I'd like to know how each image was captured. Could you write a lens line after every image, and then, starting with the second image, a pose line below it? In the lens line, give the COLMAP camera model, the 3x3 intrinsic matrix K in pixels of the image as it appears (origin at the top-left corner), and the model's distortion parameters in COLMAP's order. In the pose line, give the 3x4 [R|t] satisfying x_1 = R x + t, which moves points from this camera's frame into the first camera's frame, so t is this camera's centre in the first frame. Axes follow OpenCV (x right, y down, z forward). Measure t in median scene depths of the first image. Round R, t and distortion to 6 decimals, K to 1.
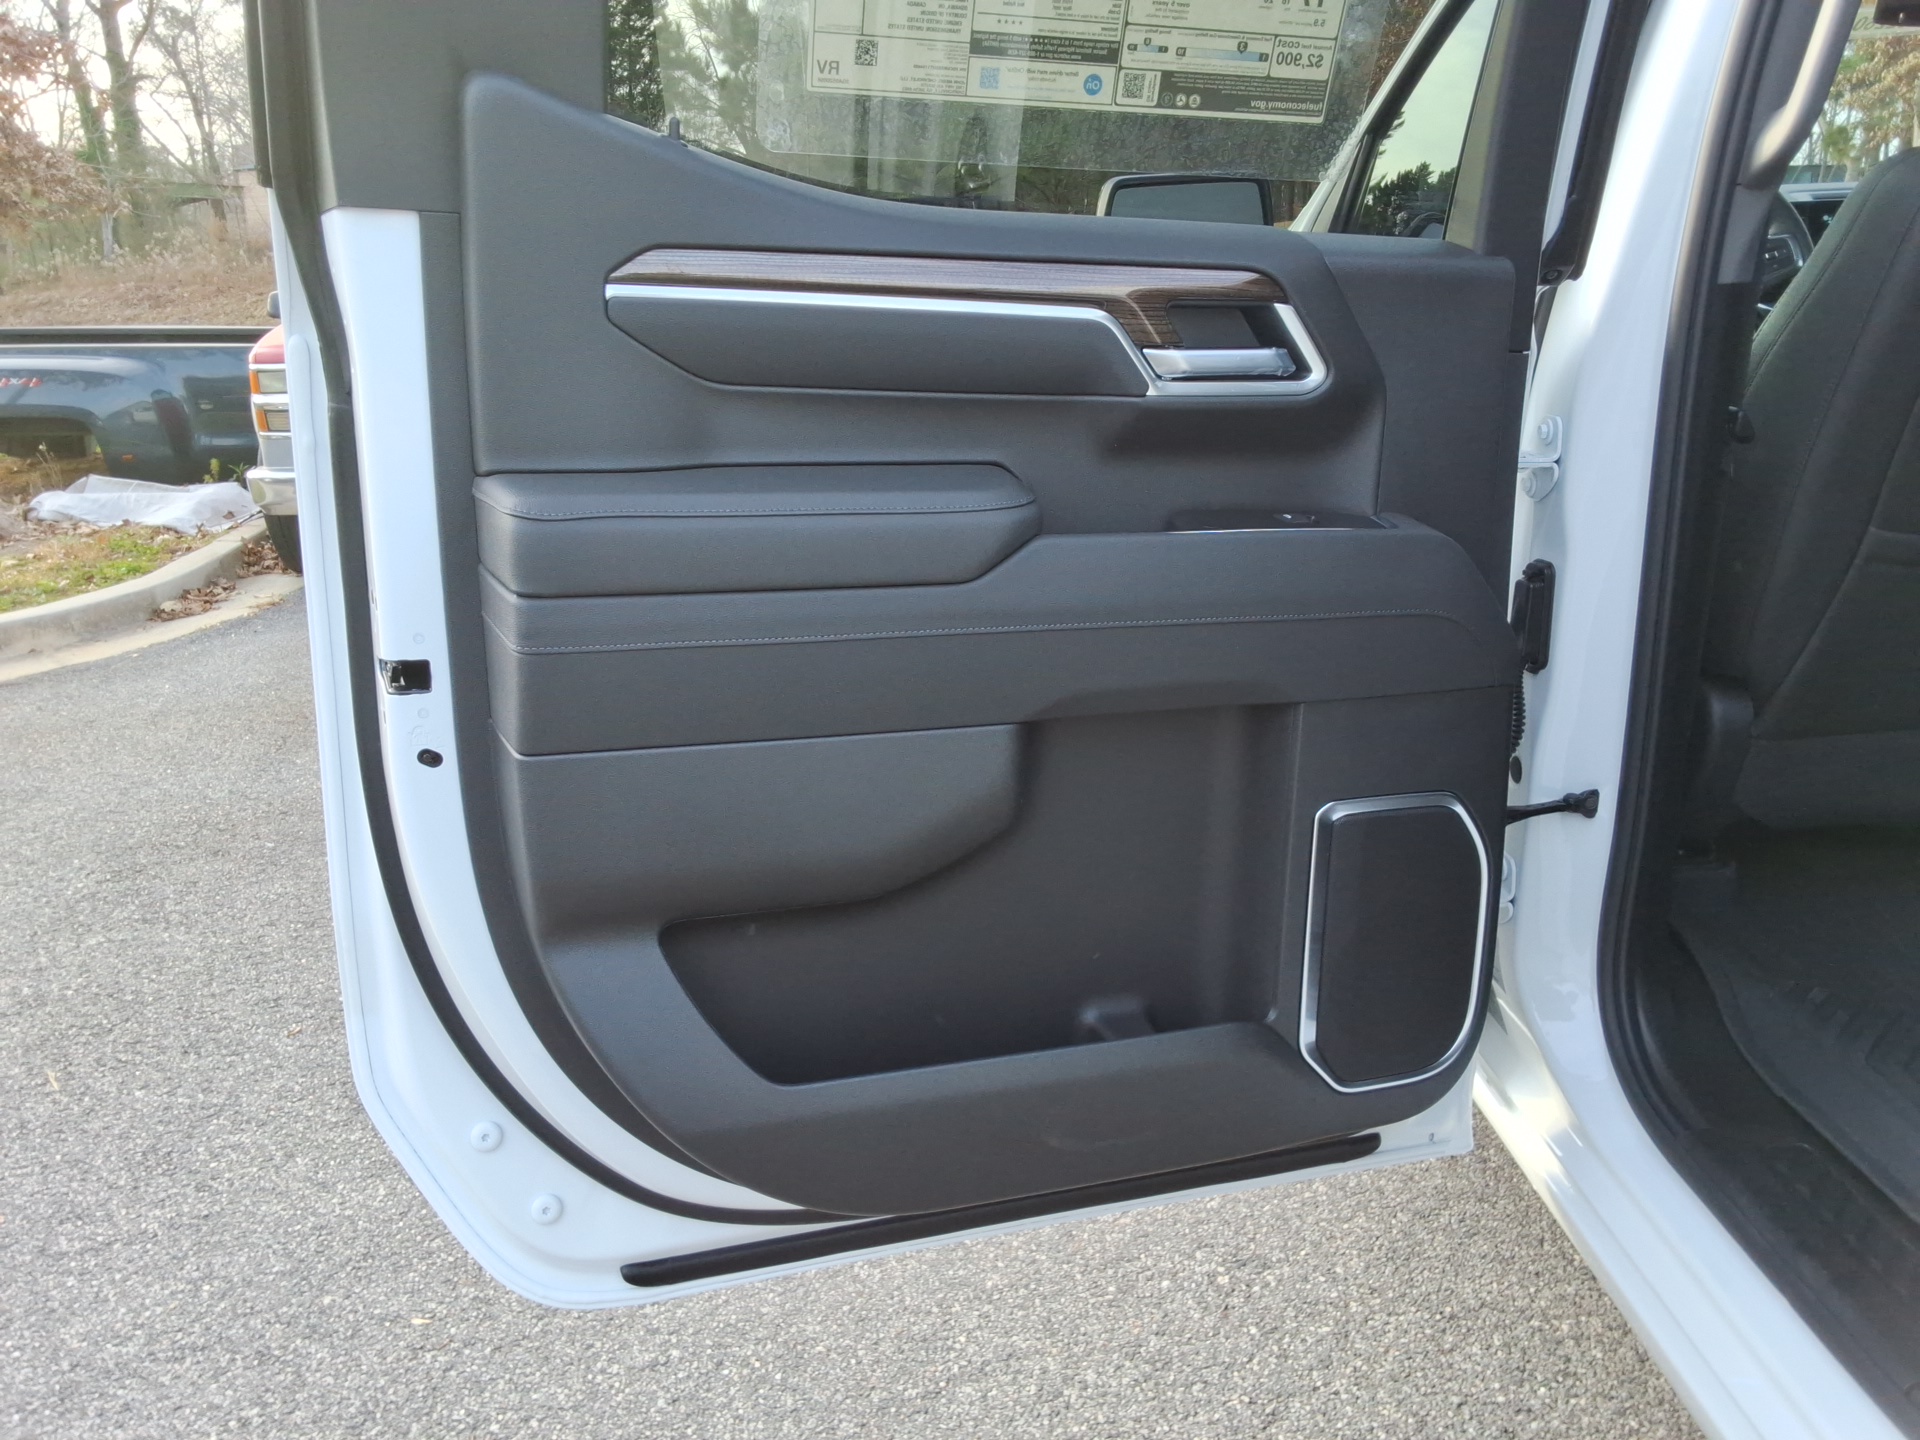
lens RADIAL K [[1538.1, 0, 987.4], [0, 1538.1, 713.7], [0, 0, 1]] dist [0.064706, -0.108284]
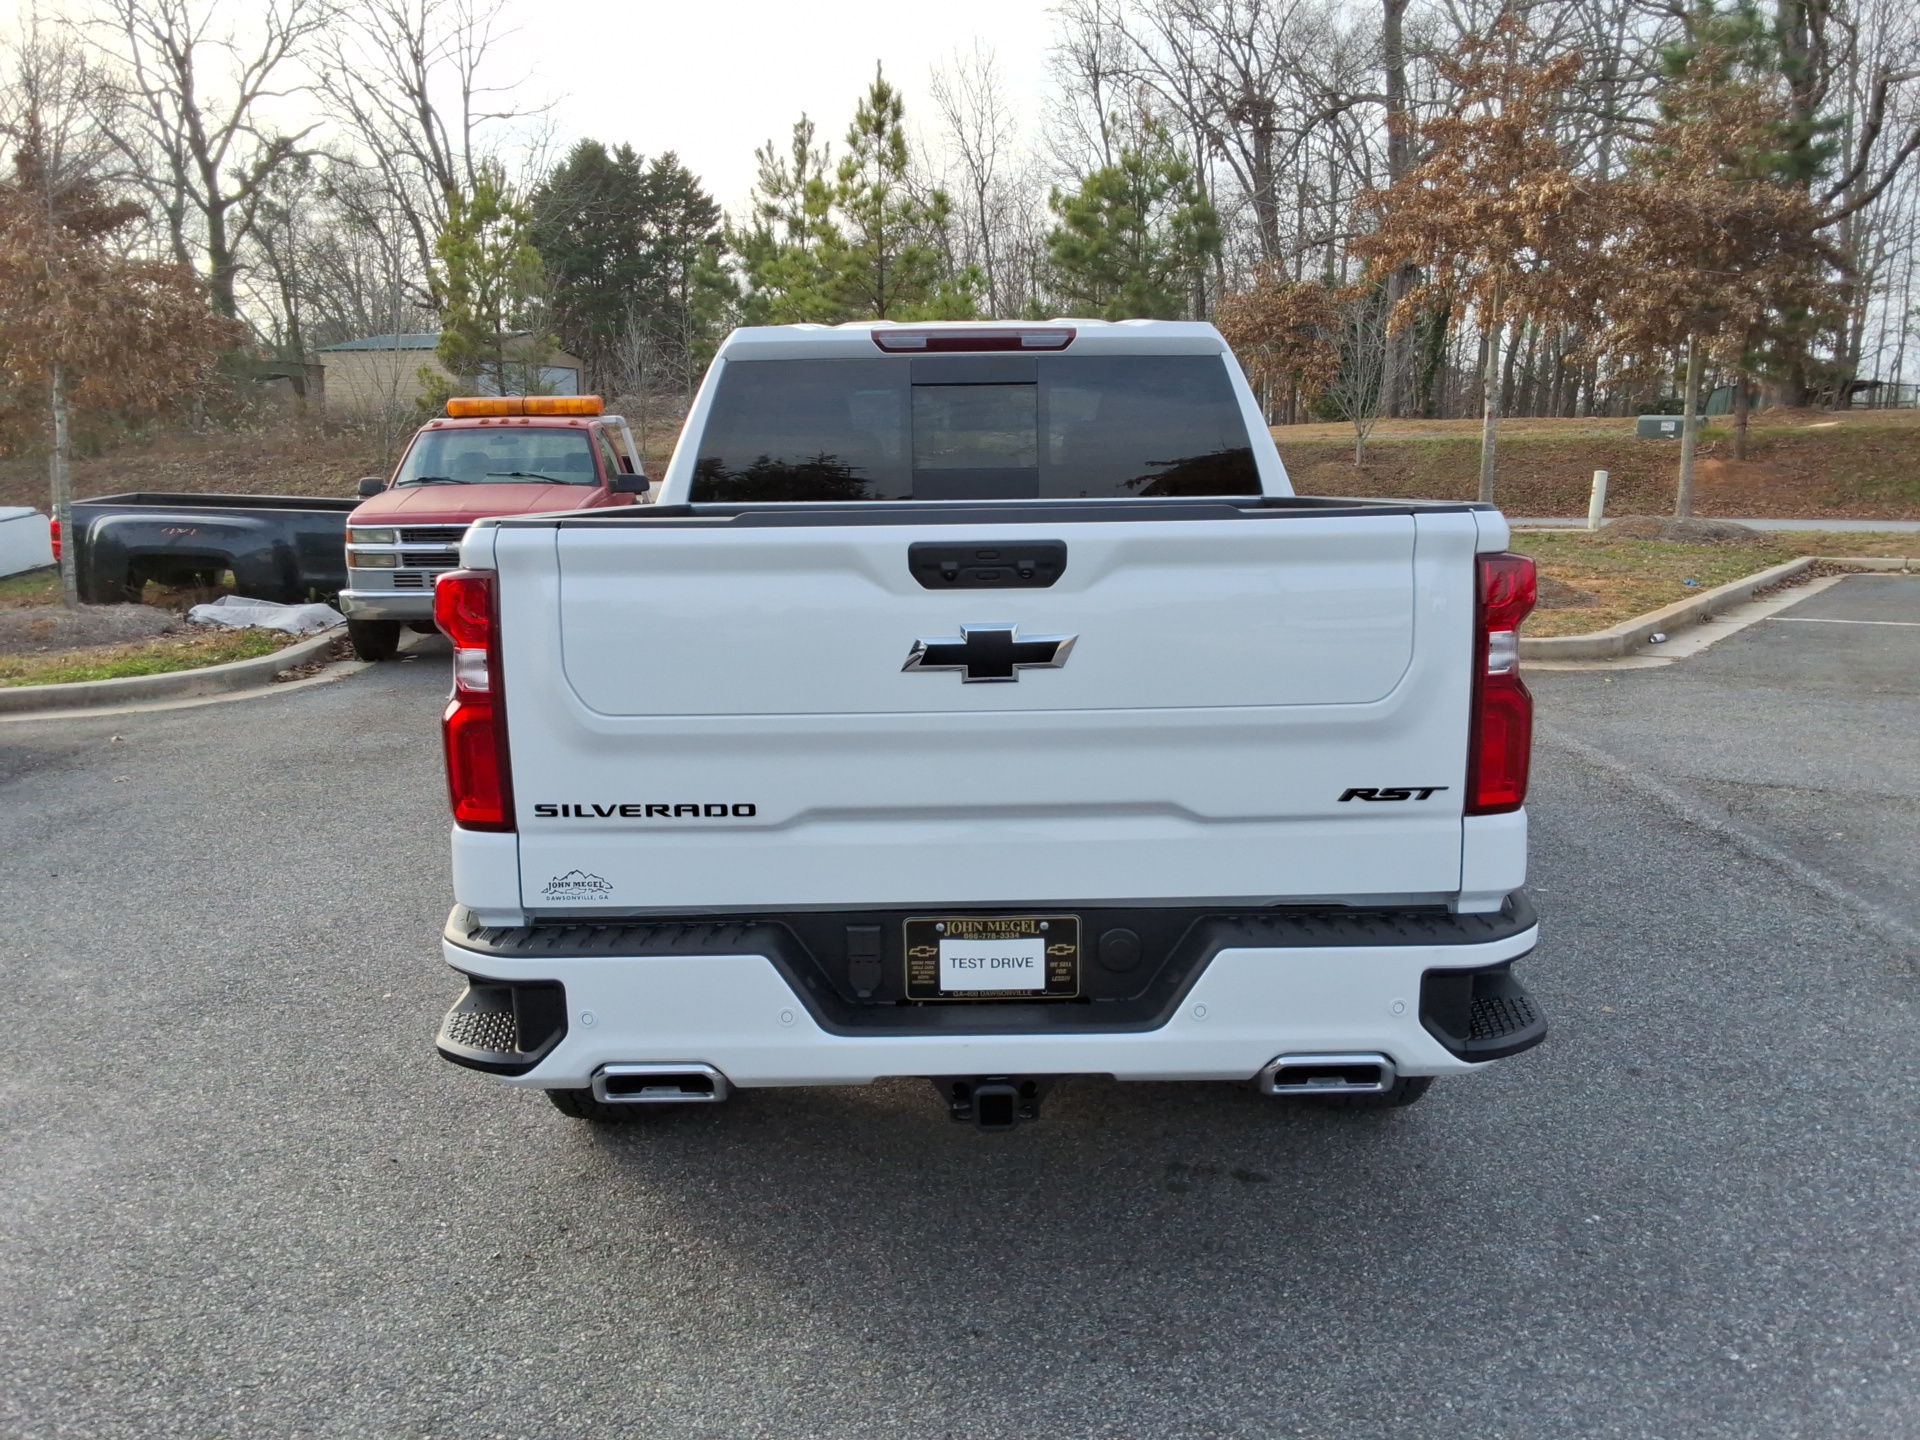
lens RADIAL K [[1534.5, 0, 976.8], [0, 1534.5, 706.2], [0, 0, 1]] dist [0.145734, -0.254534]
pose [[0.999046, 0.030488, -0.031261, 0.191091], [-0.033960, 0.992512, -0.117329, 0.106140], [0.027450, 0.118279, 0.992601, -0.465116]]
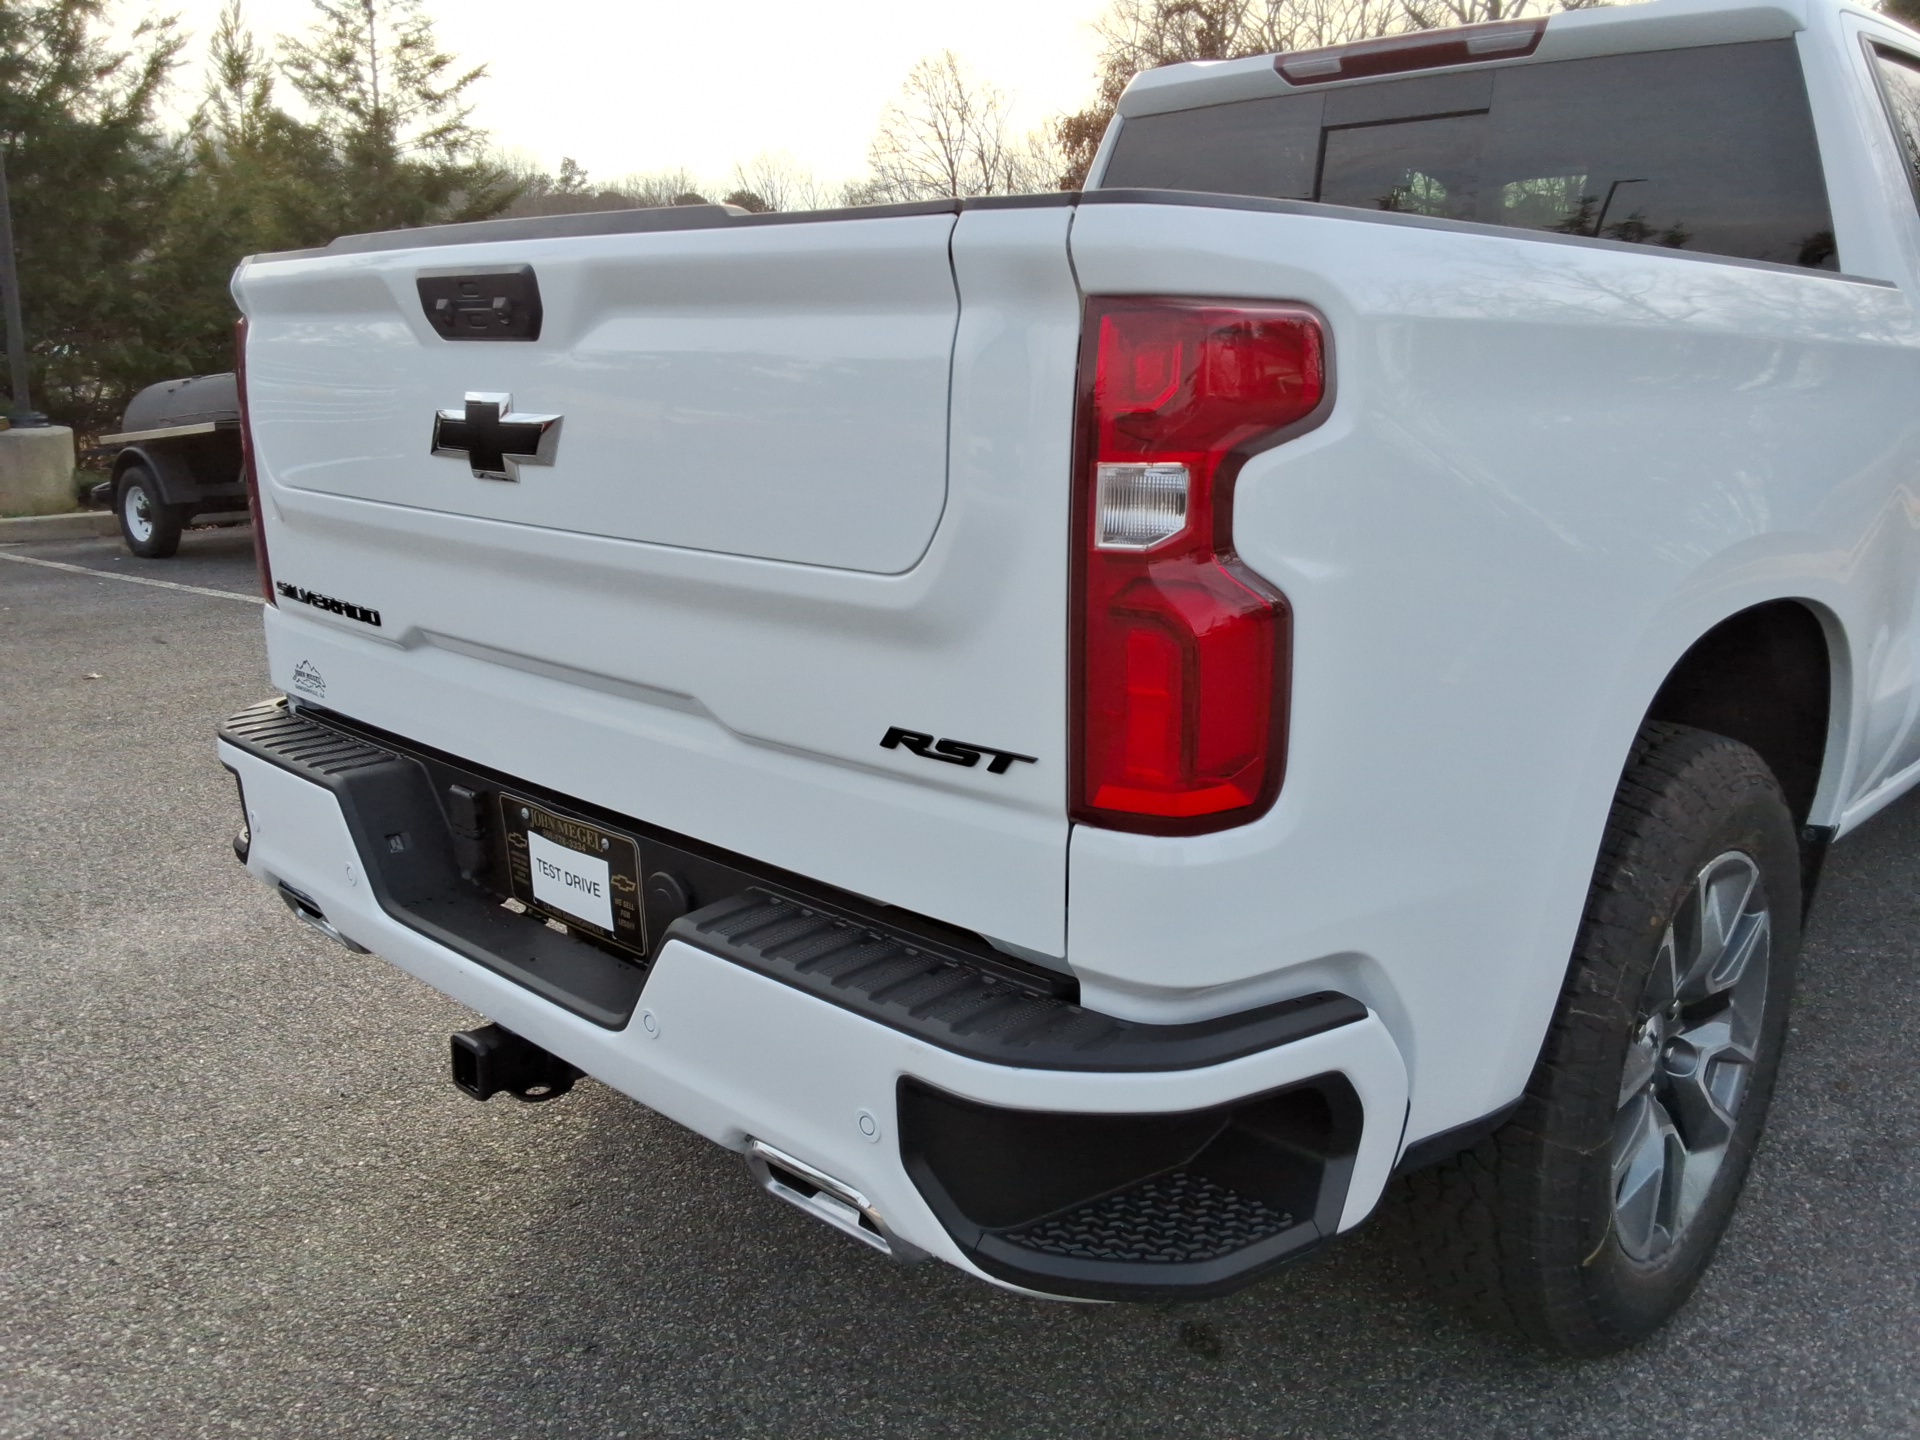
lens RADIAL K [[1538.6, 0, 976.7], [0, 1538.6, 699.7], [0, 0, 1]] dist [0.117068, -0.187635]
pose [[0.692951, 0.200443, -0.692561, 0.376509], [-0.222997, 0.973062, 0.058504, 0.069613], [0.685632, 0.113899, 0.718983, -0.277923]]
